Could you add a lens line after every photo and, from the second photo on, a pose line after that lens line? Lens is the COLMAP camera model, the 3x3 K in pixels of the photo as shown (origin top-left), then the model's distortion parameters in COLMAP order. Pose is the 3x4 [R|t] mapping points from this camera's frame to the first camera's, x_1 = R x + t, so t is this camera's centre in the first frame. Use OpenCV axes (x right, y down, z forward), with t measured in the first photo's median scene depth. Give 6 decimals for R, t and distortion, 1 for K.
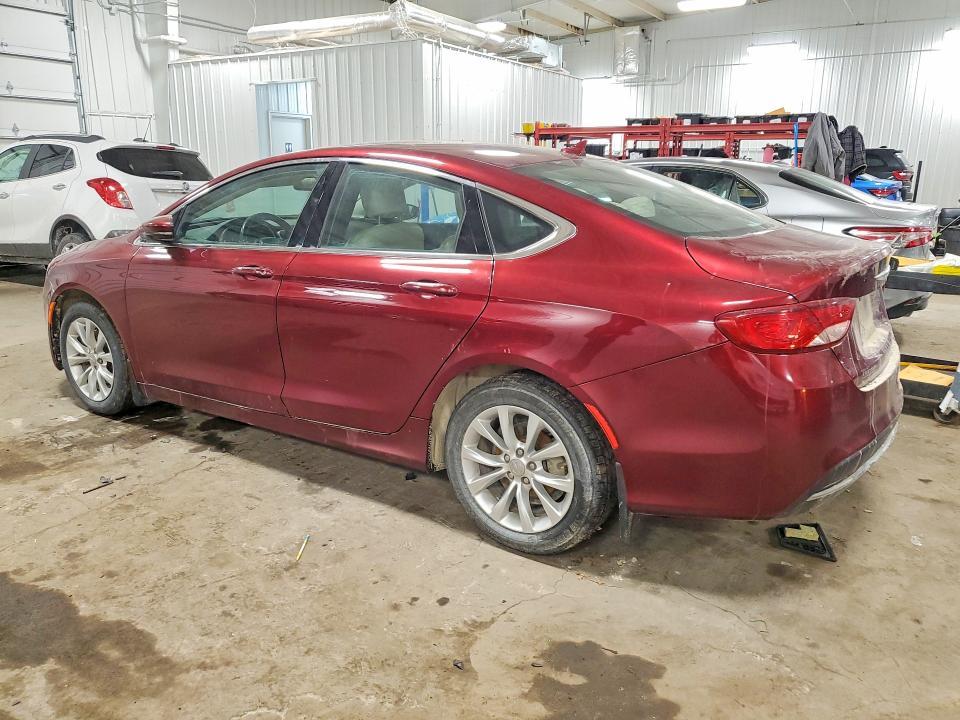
lens RADIAL K [[746.3, 0, 475.0], [0, 746.3, 358.7], [0, 0, 1]] dist [0.024615, -0.007024]
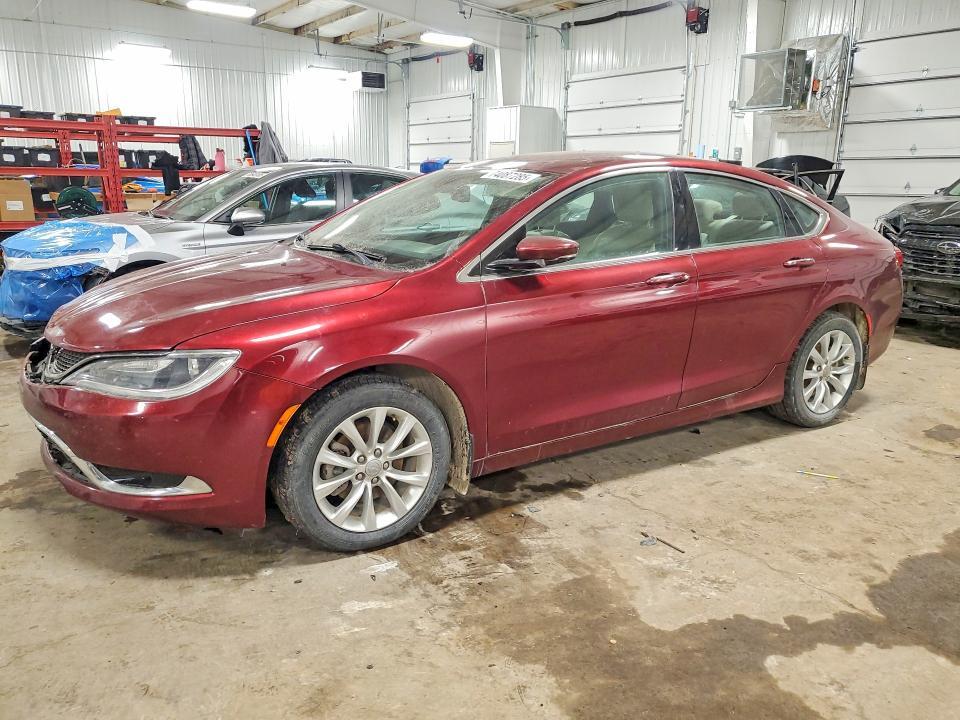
lens RADIAL K [[746.3, 0, 474.7], [0, 746.3, 360.9], [0, 0, 1]] dist [0.024615, -0.007024]
pose [[0.393910, -0.219643, 0.892520, -1.248619], [0.217016, 0.965800, 0.141898, -0.196825], [-0.893162, 0.137796, 0.428104, 0.754388]]
